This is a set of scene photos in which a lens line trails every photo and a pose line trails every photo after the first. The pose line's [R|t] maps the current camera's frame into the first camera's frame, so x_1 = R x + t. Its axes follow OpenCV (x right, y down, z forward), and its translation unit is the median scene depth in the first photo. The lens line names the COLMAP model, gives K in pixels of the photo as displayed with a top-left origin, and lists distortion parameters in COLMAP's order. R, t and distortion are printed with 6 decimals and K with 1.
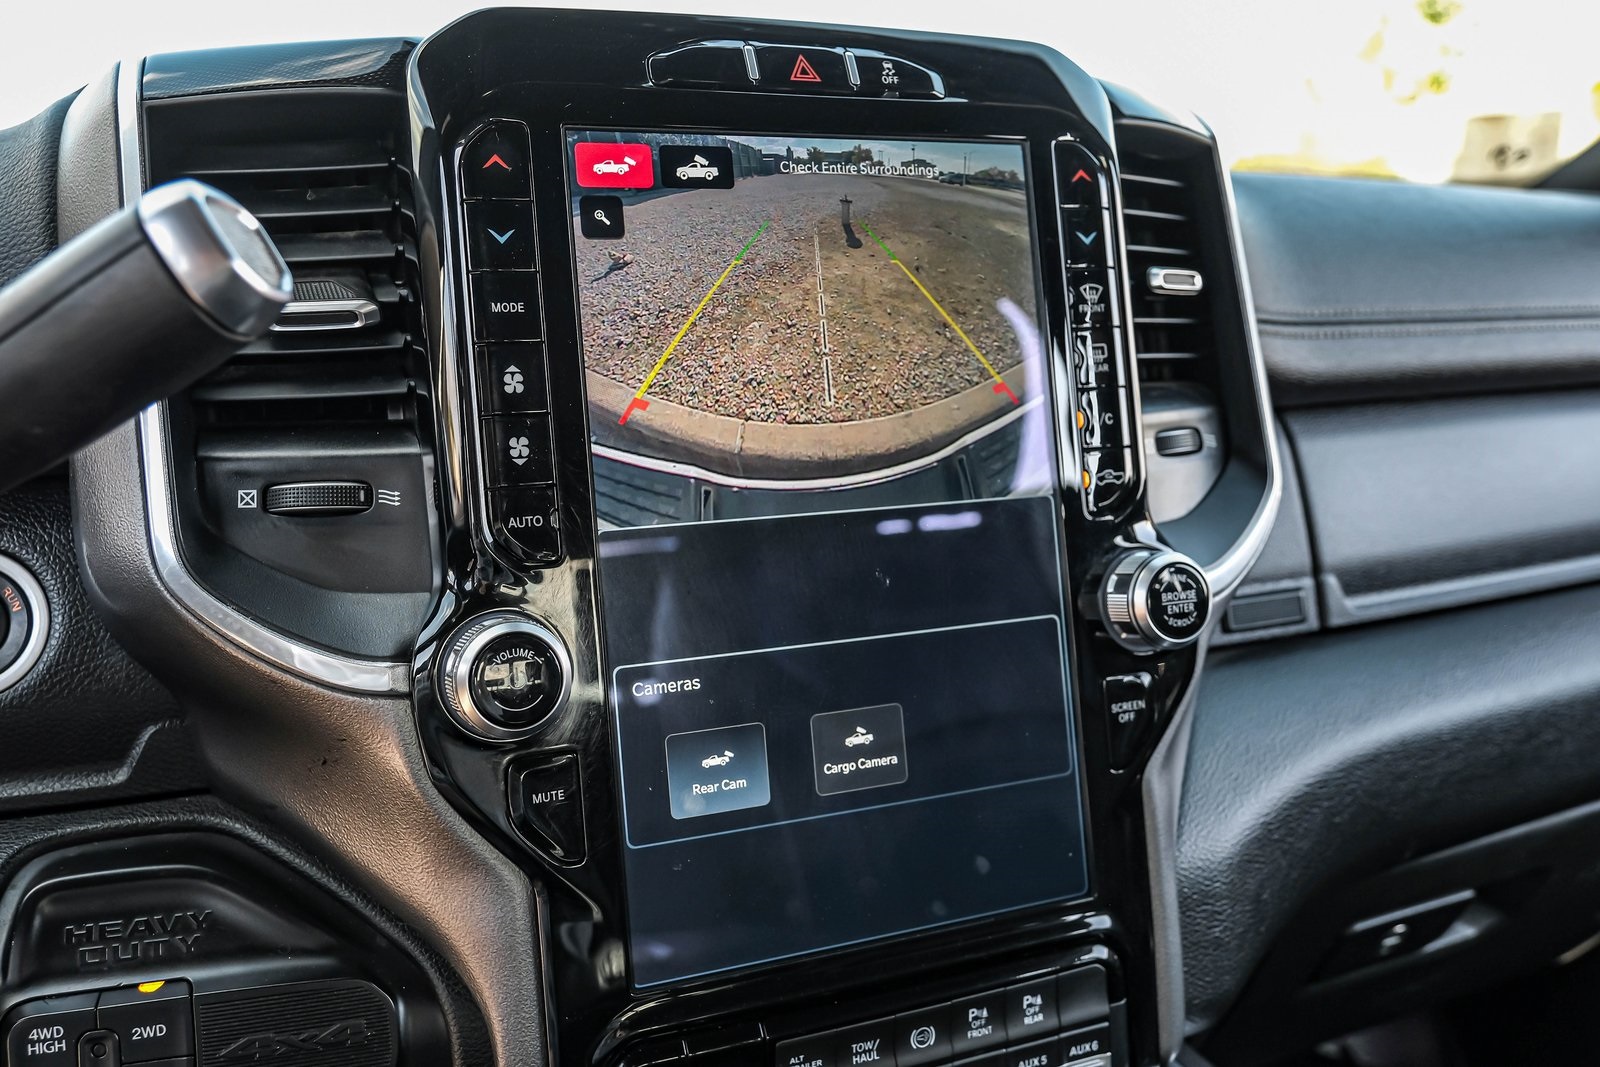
lens RADIAL K [[1388.7, 0, 797.8], [0, 1388.7, 505.4], [0, 0, 1]] dist [-0.014380, -0.015989]
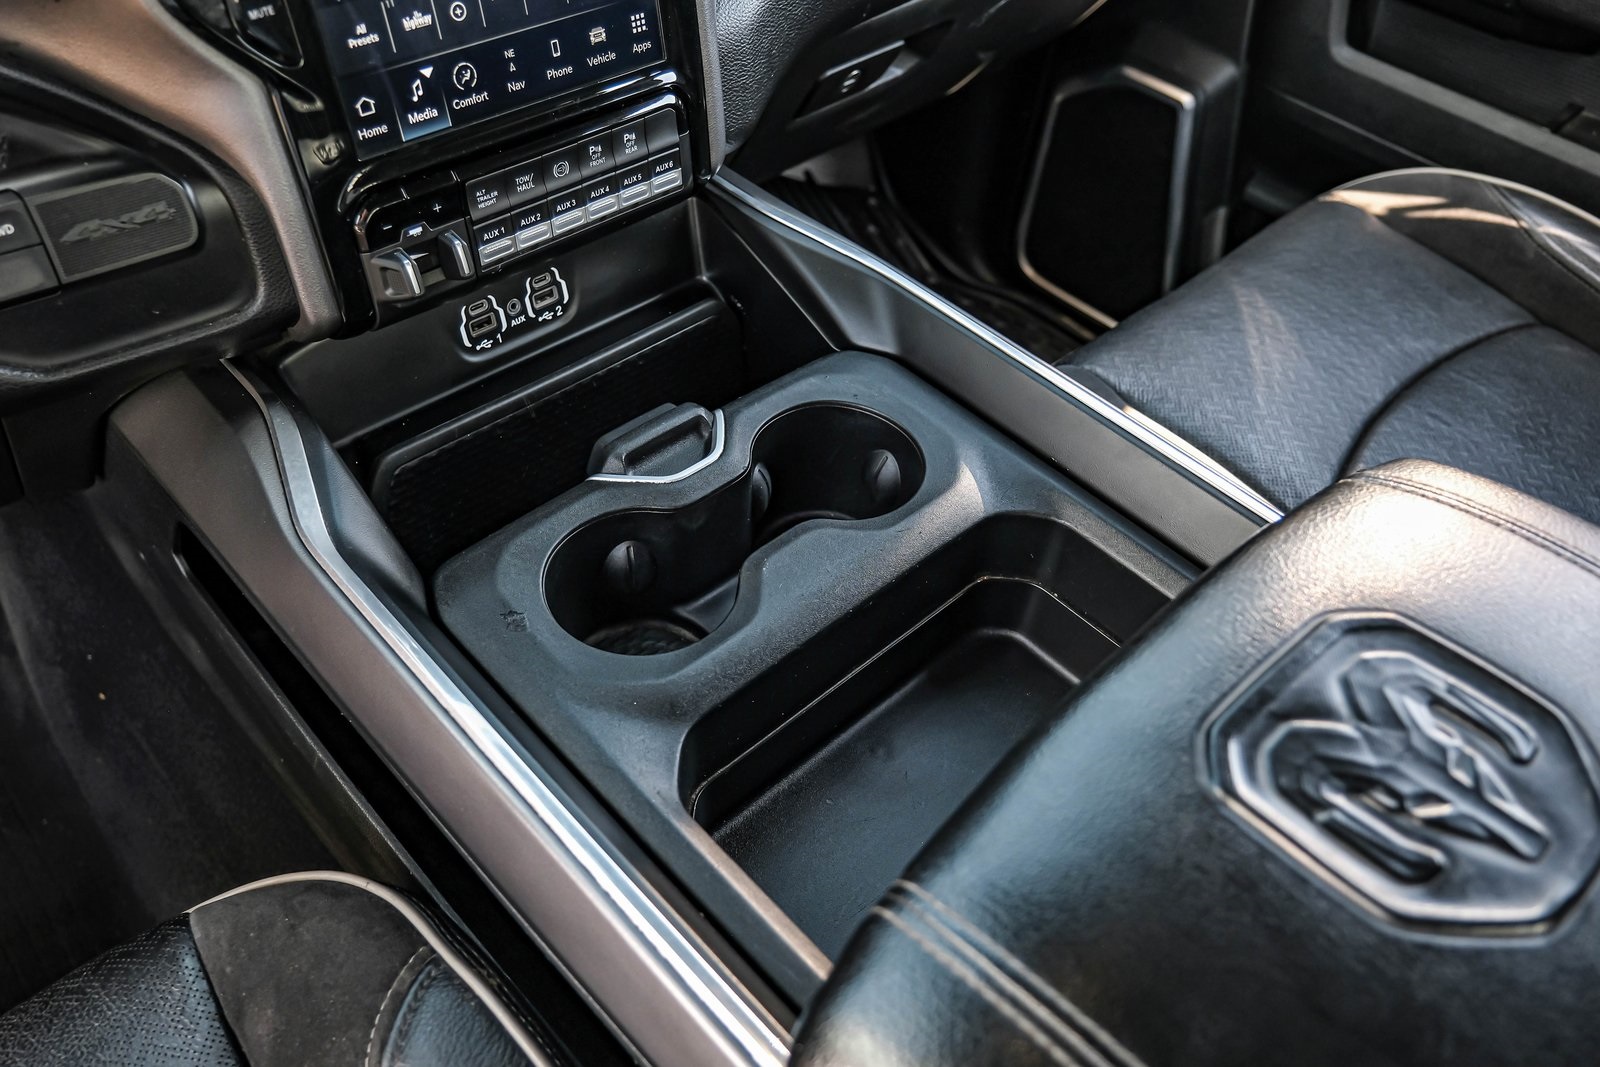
lens RADIAL K [[1152.4, 0, 790.3], [0, 1152.4, 572.5], [0, 0, 1]] dist [-0.036247, 0.005637]
pose [[0.932344, -0.217112, 0.289131, -0.124588], [-0.010184, 0.783565, 0.621227, -0.036525], [-0.361429, -0.582141, 0.728341, -0.215172]]
